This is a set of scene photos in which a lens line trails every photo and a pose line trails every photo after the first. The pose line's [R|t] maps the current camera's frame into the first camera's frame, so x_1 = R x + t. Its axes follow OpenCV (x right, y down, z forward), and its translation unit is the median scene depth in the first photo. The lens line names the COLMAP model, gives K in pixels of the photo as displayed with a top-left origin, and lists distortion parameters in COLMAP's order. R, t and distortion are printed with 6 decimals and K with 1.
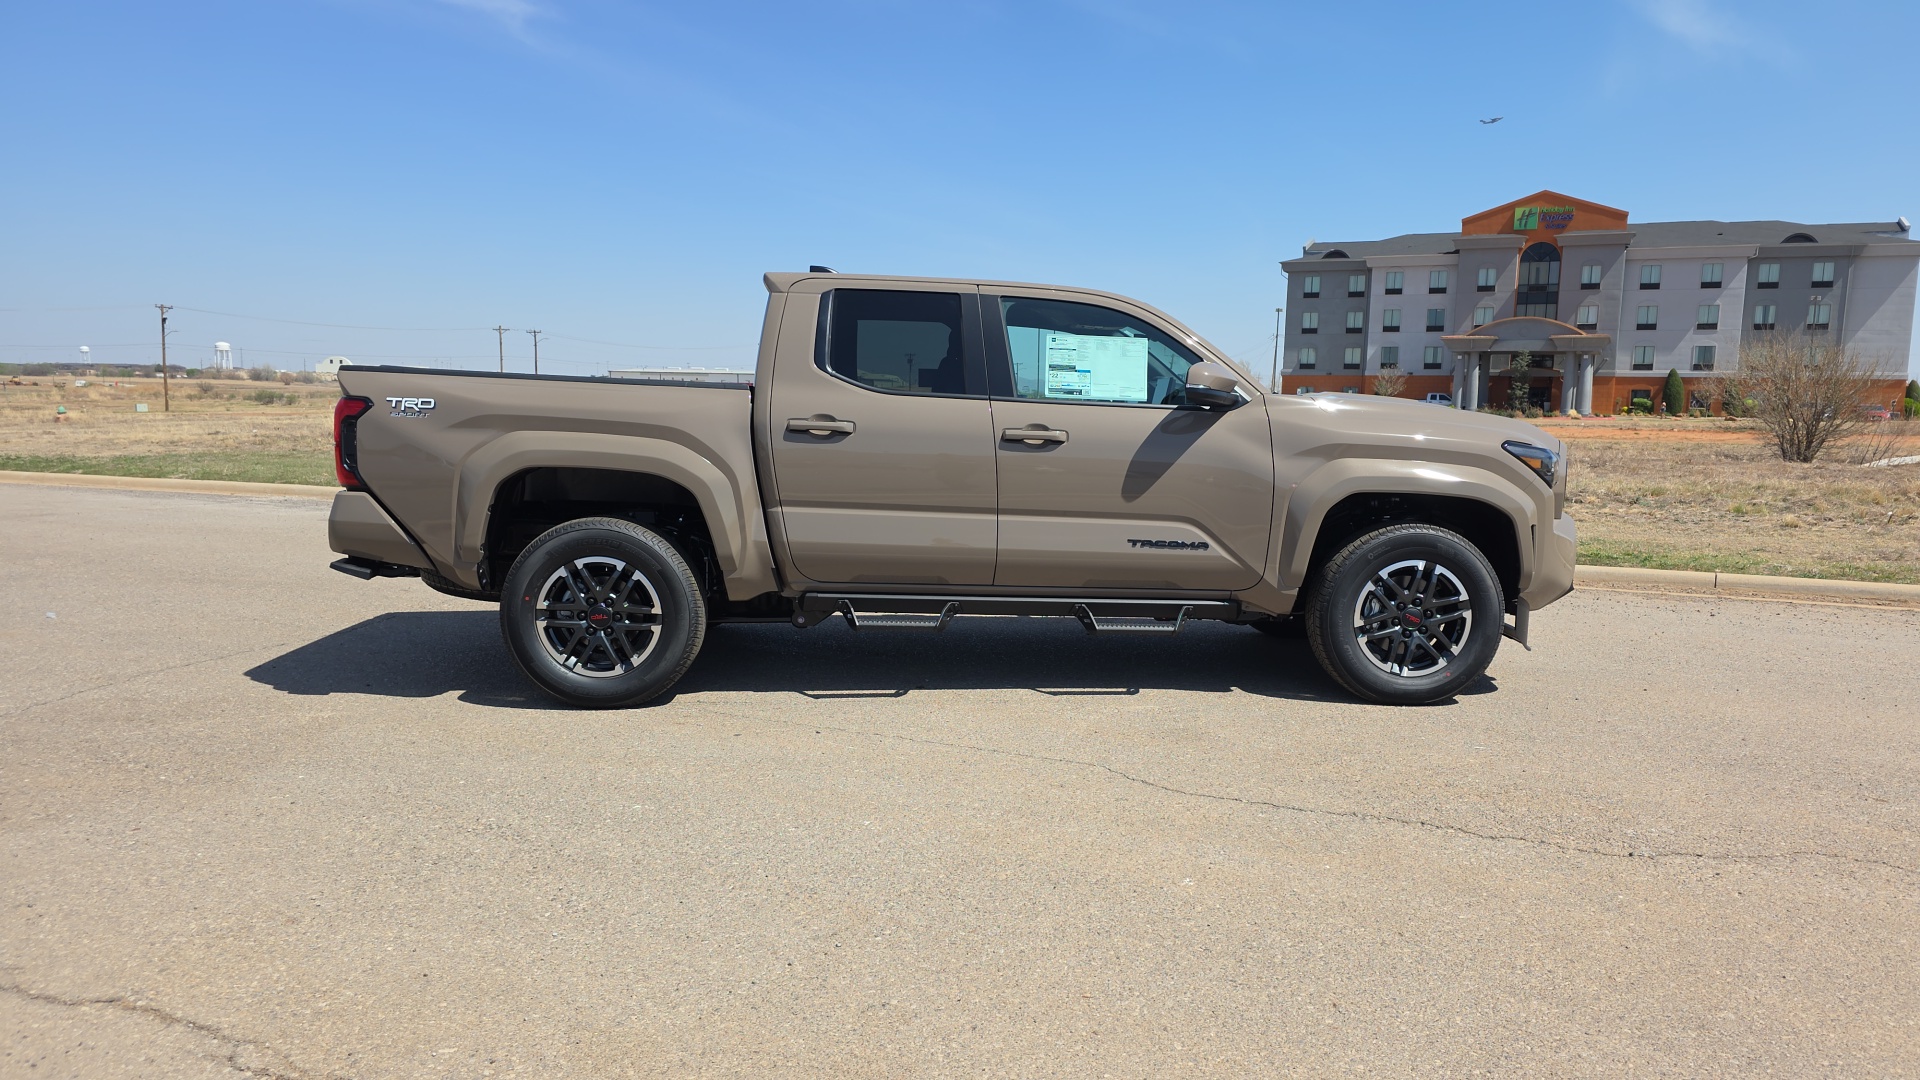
lens RADIAL K [[1351.7, 0, 1035.7], [0, 1351.7, 561.0], [0, 0, 1]] dist [0.082623, -0.087653]
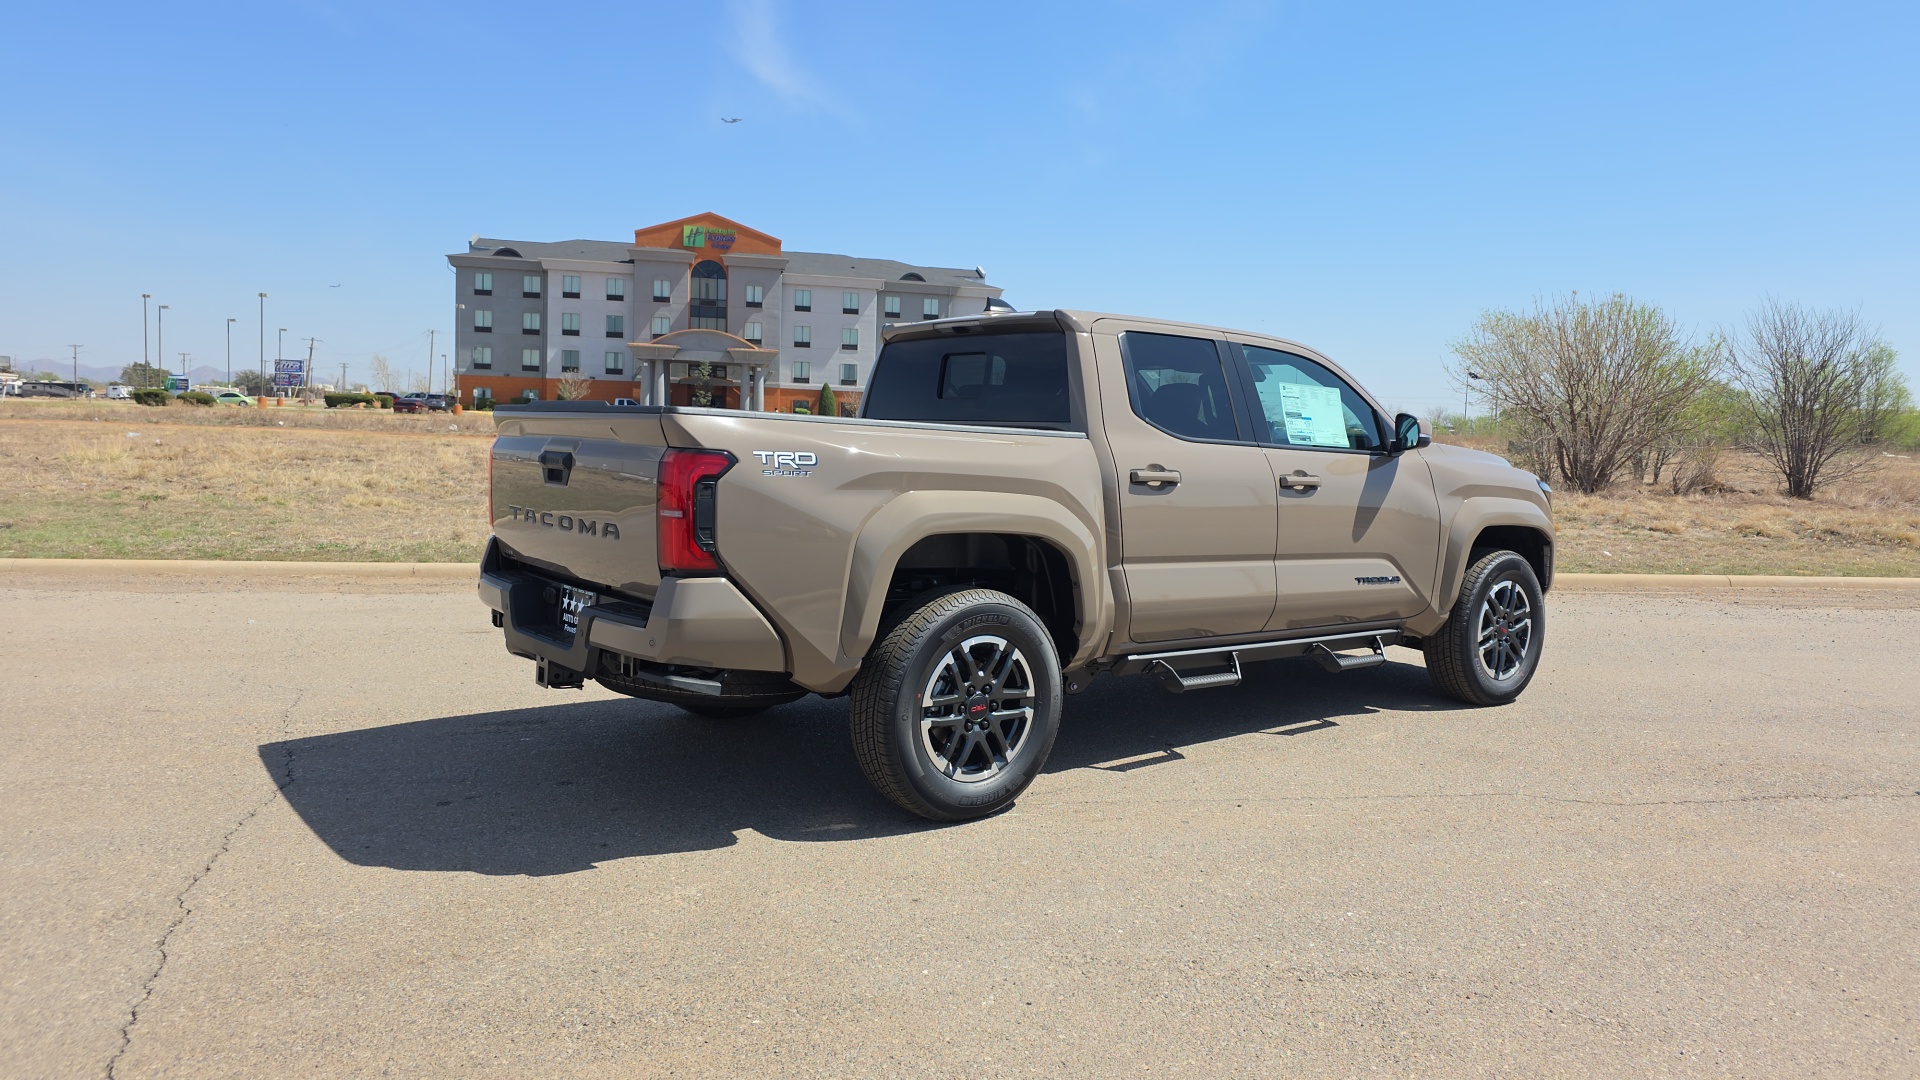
lens RADIAL K [[1345.2, 0, 969.7], [0, 1345.2, 539.8], [0, 0, 1]] dist [0.005414, -0.000964]
pose [[0.794086, -0.042090, 0.606347, -0.121748], [0.049836, 0.998749, 0.004062, -0.009757], [-0.605759, 0.026992, 0.795190, 0.050919]]
